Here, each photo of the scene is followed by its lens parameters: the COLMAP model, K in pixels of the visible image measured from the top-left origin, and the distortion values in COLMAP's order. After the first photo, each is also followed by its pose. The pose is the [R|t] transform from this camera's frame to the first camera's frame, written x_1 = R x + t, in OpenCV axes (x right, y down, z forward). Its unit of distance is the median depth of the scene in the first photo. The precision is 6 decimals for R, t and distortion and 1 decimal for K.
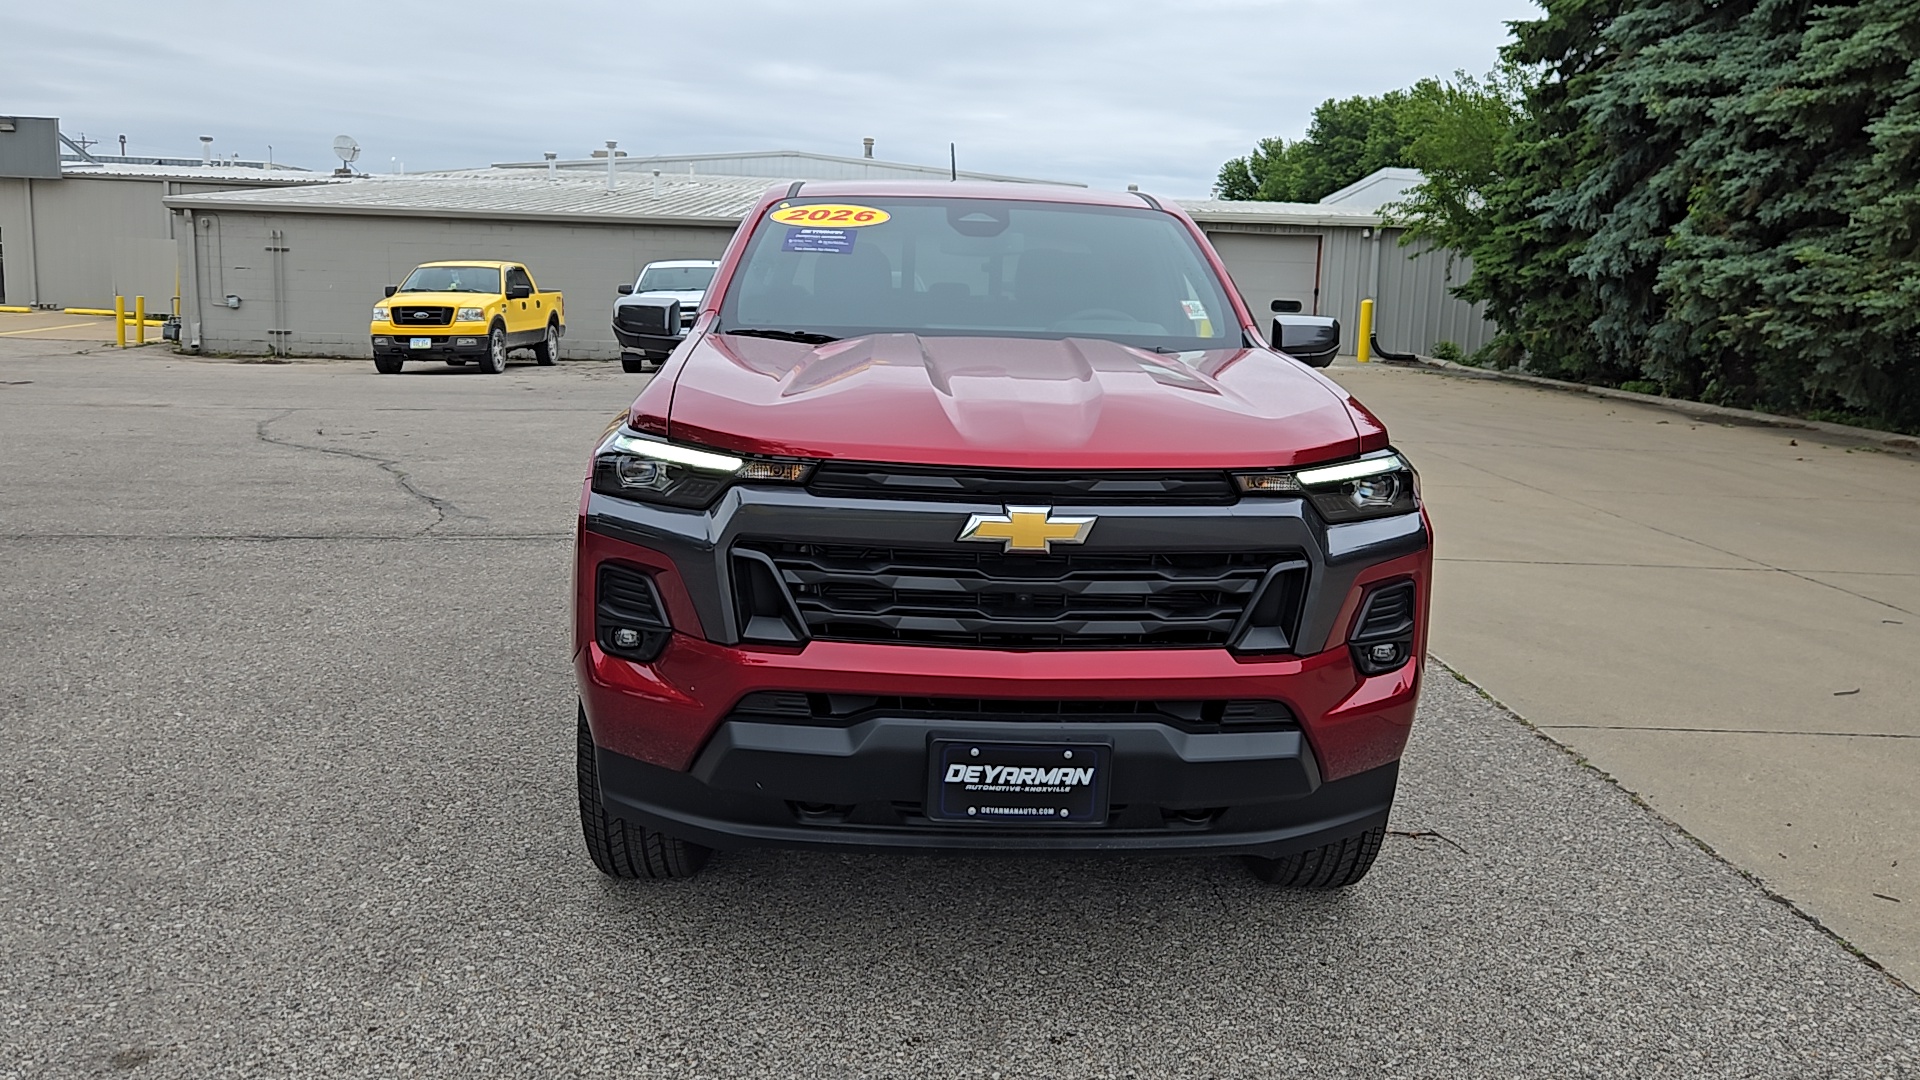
lens RADIAL K [[1599.8, 0, 958.7], [0, 1599.8, 540.6], [0, 0, 1]] dist [0.017927, -0.011998]
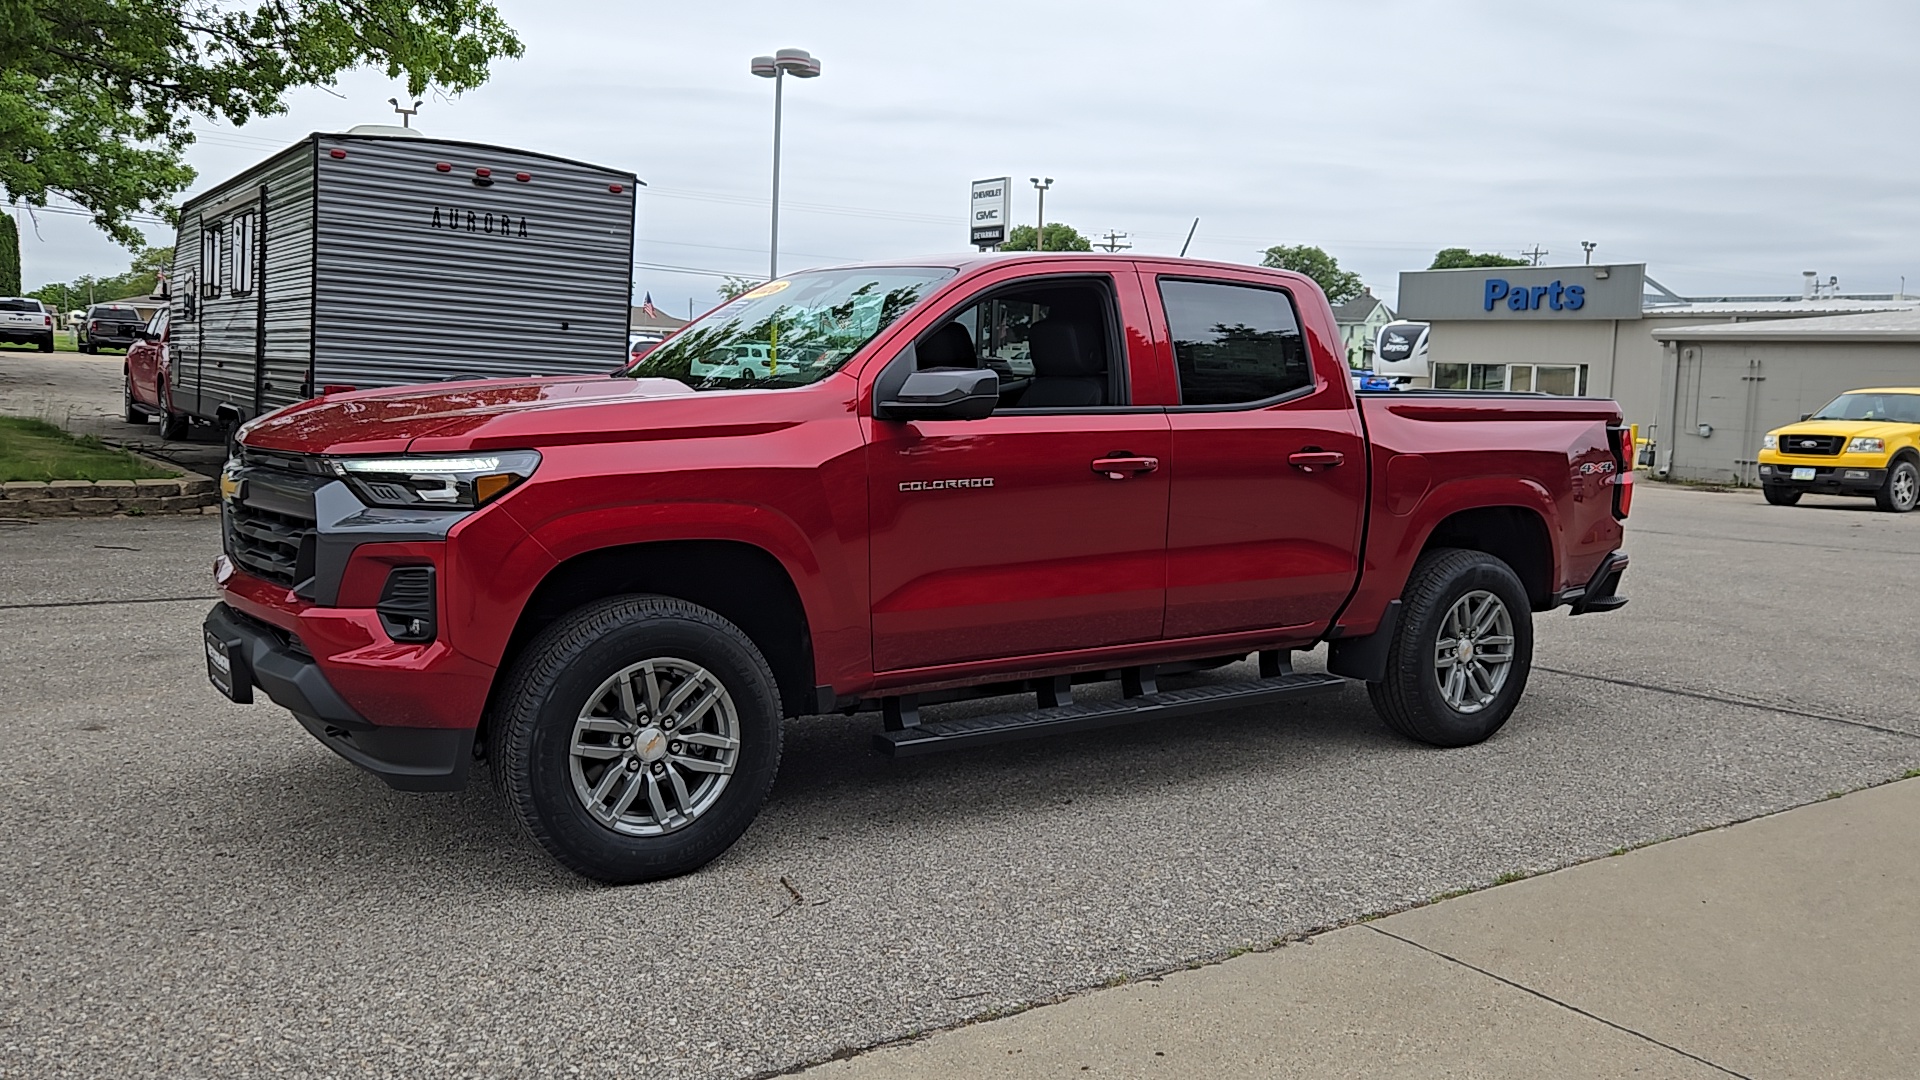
lens RADIAL K [[1599.8, 0, 950.1], [0, 1599.8, 538.8], [0, 0, 1]] dist [0.017927, -0.011998]
pose [[0.531943, 0.079076, -0.843080, 0.181446], [-0.153629, 0.988119, -0.004253, -0.005656], [0.832727, 0.131784, 0.537772, 0.087545]]
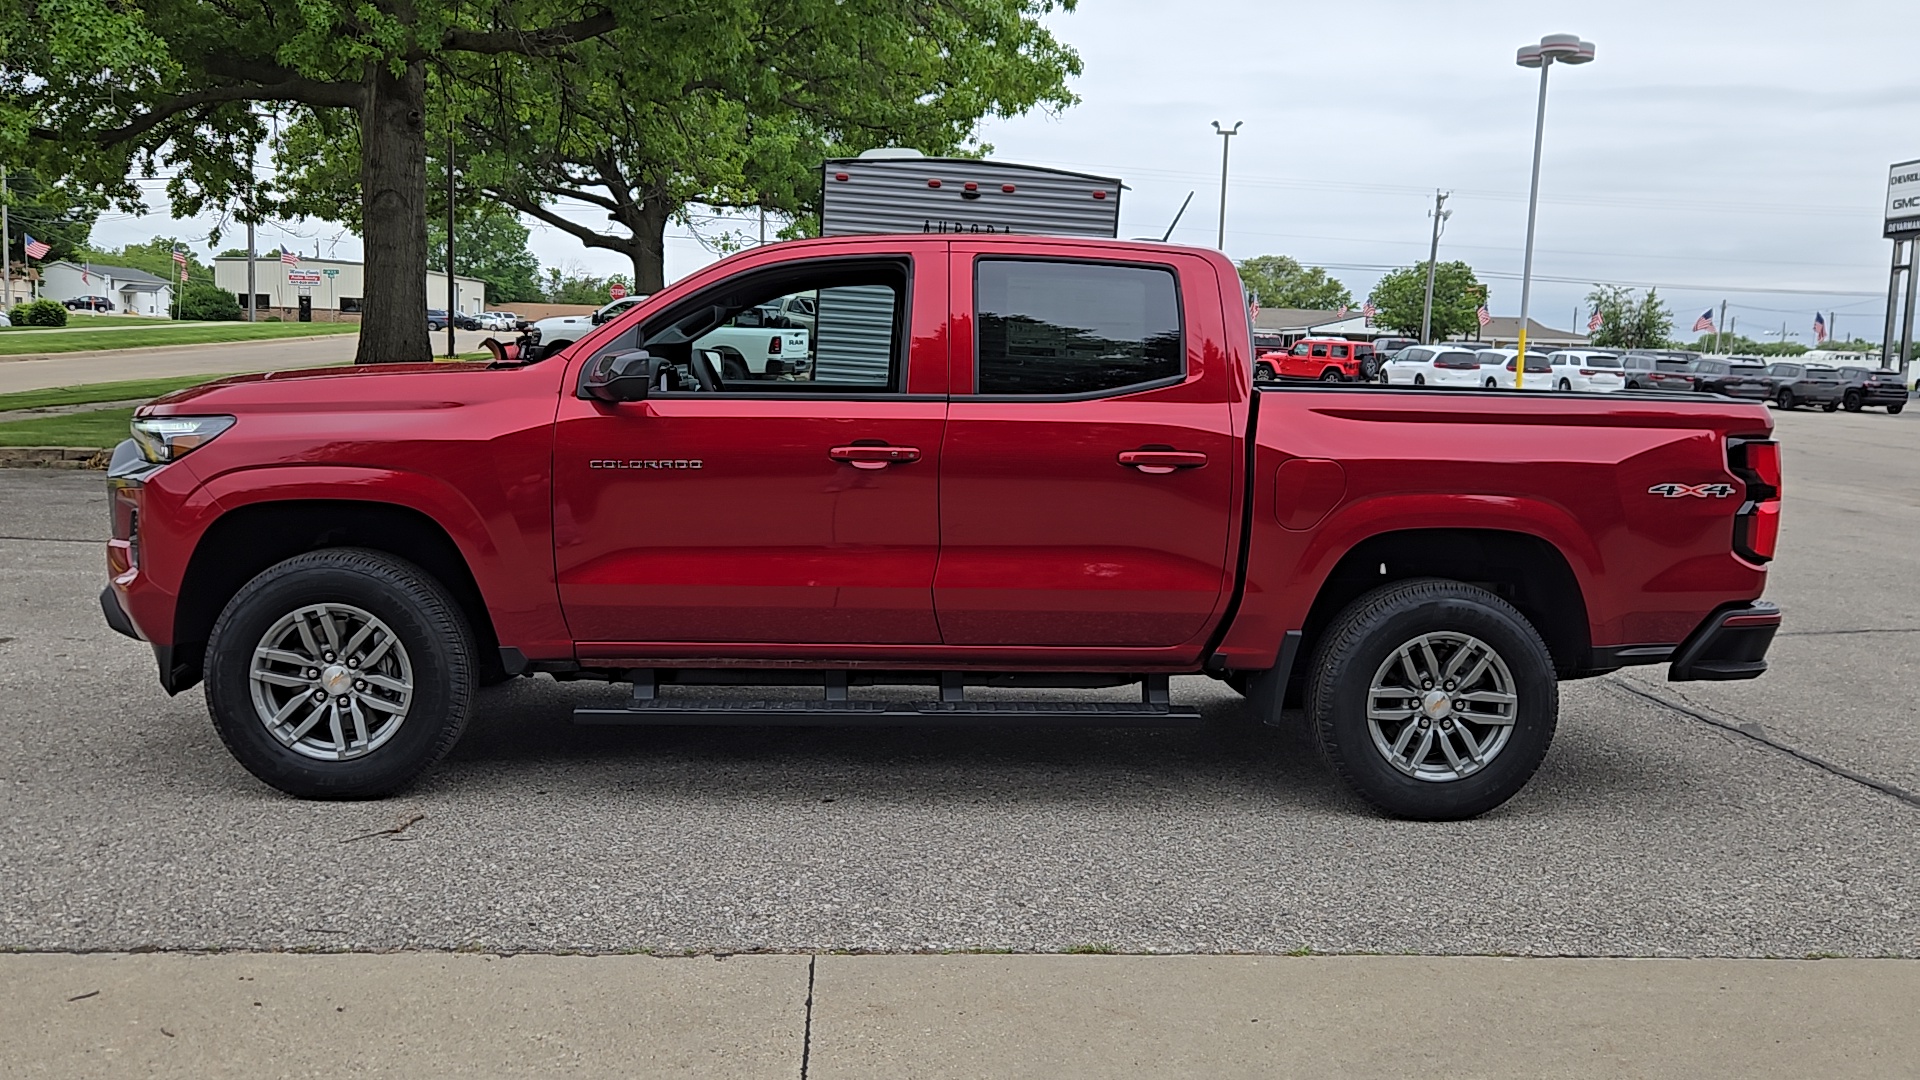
lens RADIAL K [[1599.8, 0, 955.9], [0, 1599.8, 535.8], [0, 0, 1]] dist [0.017927, -0.011998]
pose [[0.017048, 0.087941, -0.995980, 0.212445], [-0.195964, 0.977099, 0.082920, -0.025836], [0.980463, 0.193763, 0.033891, 0.208705]]
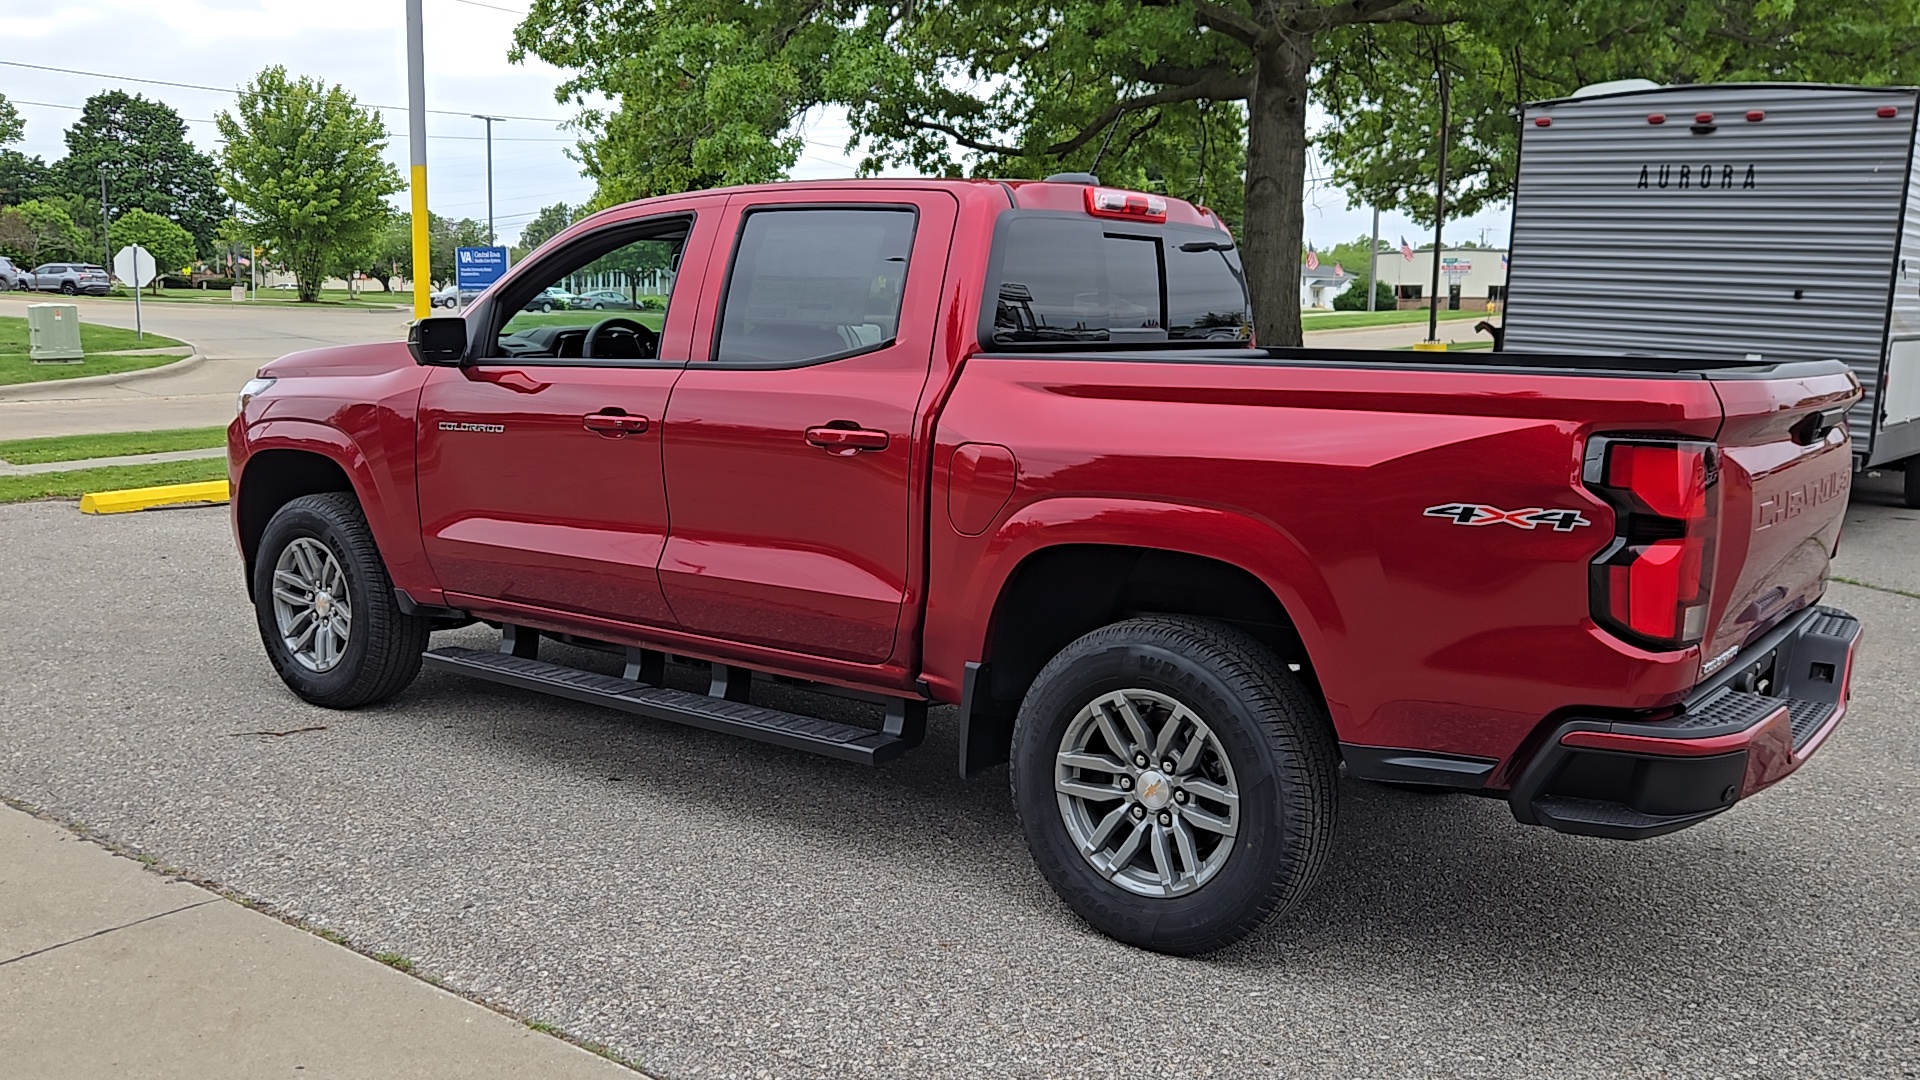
lens RADIAL K [[1599.8, 0, 961.5], [0, 1599.8, 541.0], [0, 0, 1]] dist [0.017927, -0.011998]
pose [[-0.640060, 0.072277, -0.764918, 0.141279], [-0.159283, 0.961454, 0.224131, -0.050056], [0.751633, 0.265295, -0.603876, 0.337778]]
